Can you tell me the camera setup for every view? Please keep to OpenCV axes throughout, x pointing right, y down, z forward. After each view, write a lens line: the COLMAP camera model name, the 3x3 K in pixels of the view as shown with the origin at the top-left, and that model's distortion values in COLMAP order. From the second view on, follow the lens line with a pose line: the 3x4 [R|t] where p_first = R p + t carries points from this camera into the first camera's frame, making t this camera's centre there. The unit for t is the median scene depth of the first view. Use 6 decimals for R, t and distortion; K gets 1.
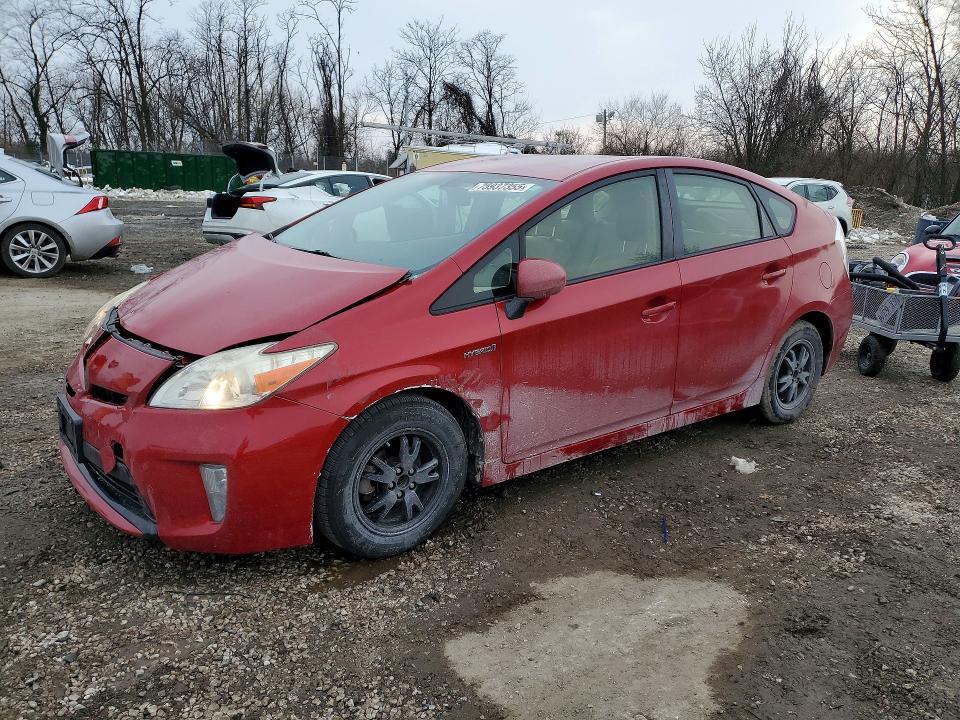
lens RADIAL K [[767.8, 0, 477.6], [0, 767.8, 366.9], [0, 0, 1]] dist [0.045057, -0.016467]
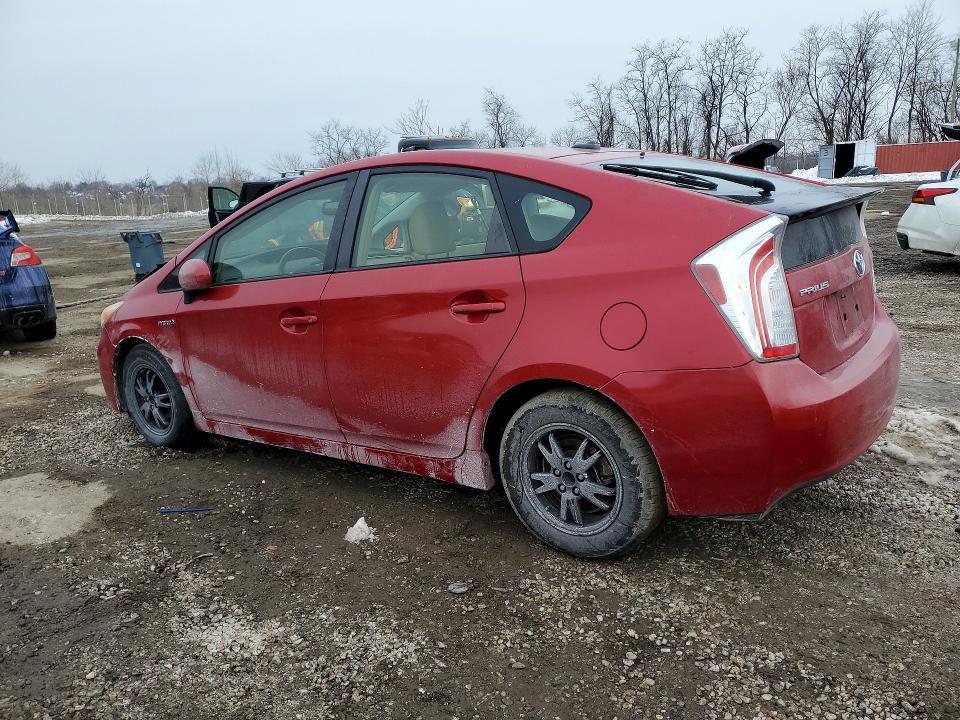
lens RADIAL K [[767.8, 0, 477.3], [0, 767.8, 362.6], [0, 0, 1]] dist [0.045057, -0.016467]
pose [[0.258048, 0.172457, -0.950615, 1.169748], [-0.170882, 0.976574, 0.130779, -0.180288], [0.950900, 0.128696, 0.281473, 0.910666]]
